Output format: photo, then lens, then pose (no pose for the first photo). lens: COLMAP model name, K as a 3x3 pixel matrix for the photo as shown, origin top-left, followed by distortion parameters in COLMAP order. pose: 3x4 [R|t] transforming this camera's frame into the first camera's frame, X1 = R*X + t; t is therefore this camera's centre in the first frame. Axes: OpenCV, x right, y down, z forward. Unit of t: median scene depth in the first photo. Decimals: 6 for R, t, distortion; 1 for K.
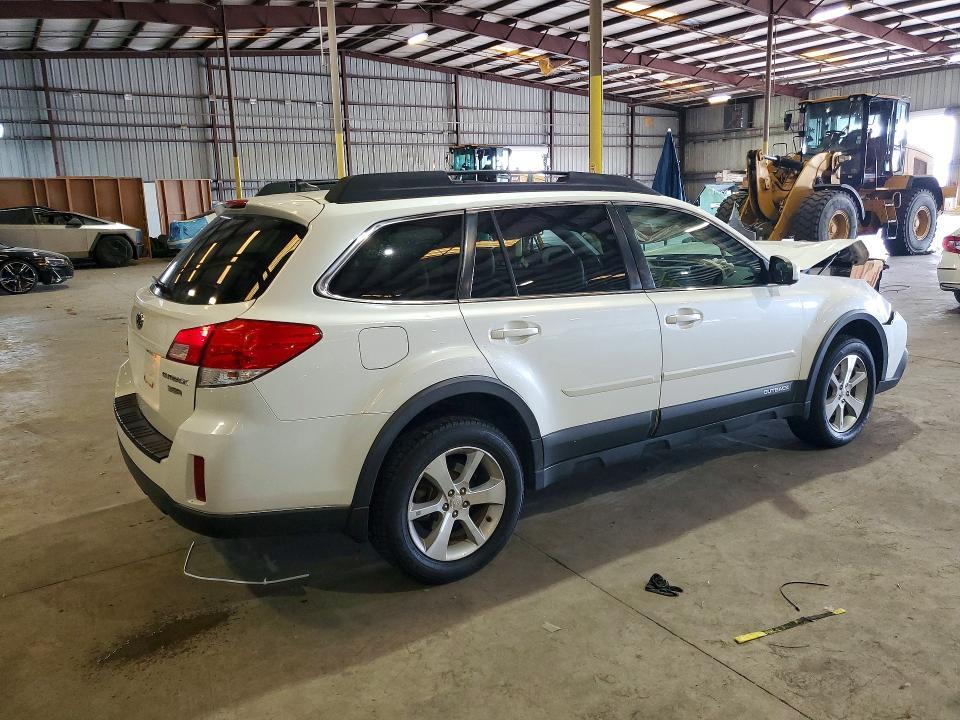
lens RADIAL K [[757.2, 0, 484.4], [0, 757.2, 353.0], [0, 0, 1]] dist [0.010302, 0.011621]
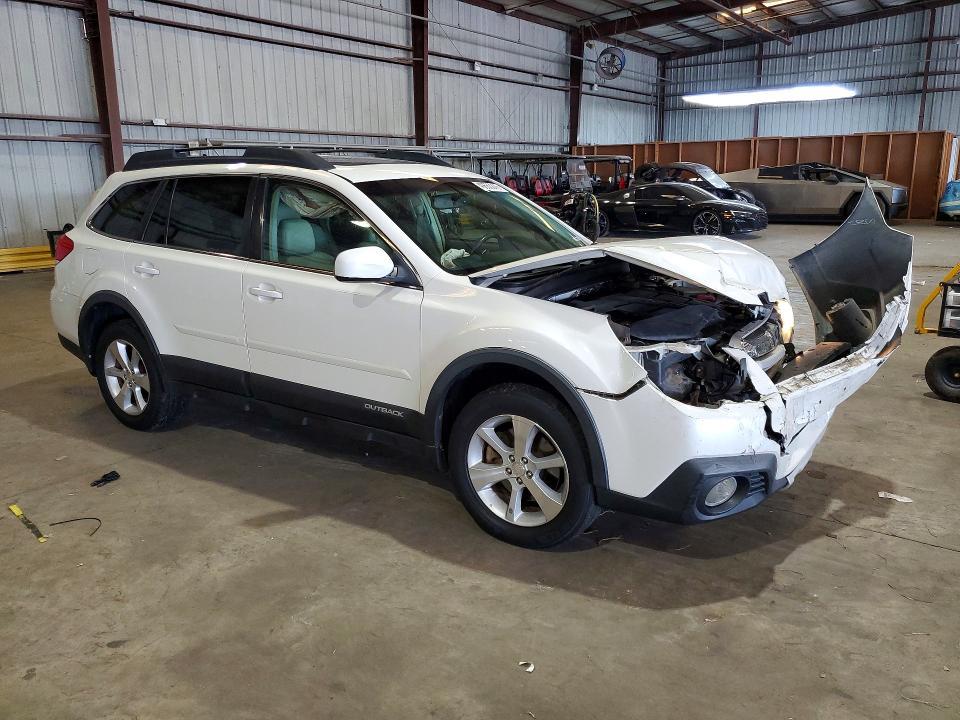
lens RADIAL K [[757.2, 0, 485.4], [0, 757.2, 362.4], [0, 0, 1]] dist [0.010302, 0.011621]
pose [[0.366131, 0.244617, -0.897836, 1.159480], [-0.180213, 0.965205, 0.189482, -0.178652], [0.912946, 0.092426, 0.397475, 0.779104]]
